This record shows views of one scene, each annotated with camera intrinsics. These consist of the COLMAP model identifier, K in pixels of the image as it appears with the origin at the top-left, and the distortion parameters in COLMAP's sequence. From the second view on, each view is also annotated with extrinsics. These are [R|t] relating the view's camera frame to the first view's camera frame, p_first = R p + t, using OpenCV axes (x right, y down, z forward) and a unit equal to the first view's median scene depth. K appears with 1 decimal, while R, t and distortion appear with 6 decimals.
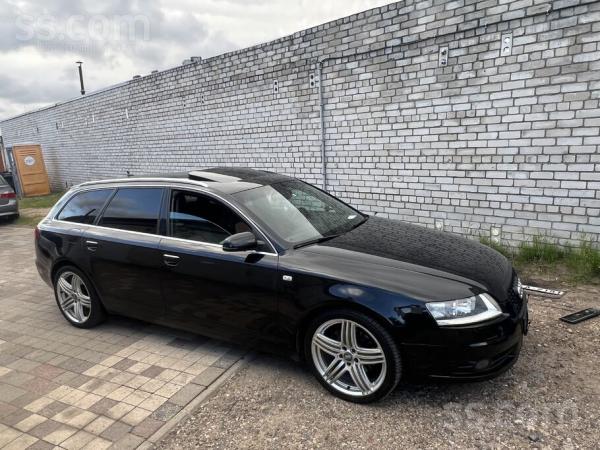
lens RADIAL K [[428.1, 0, 298.3], [0, 428.1, 224.3], [0, 0, 1]] dist [0.036970, -0.030527]
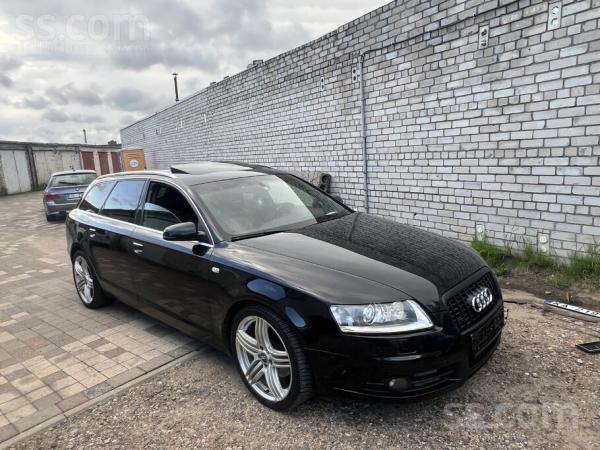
lens RADIAL K [[428.1, 0, 306.4], [0, 428.1, 223.7], [0, 0, 1]] dist [0.036970, -0.030527]
pose [[0.962898, 0.031299, -0.268044, 0.236366], [-0.034719, 0.999365, -0.008028, 0.011085], [0.267622, 0.017036, 0.963373, 0.061585]]
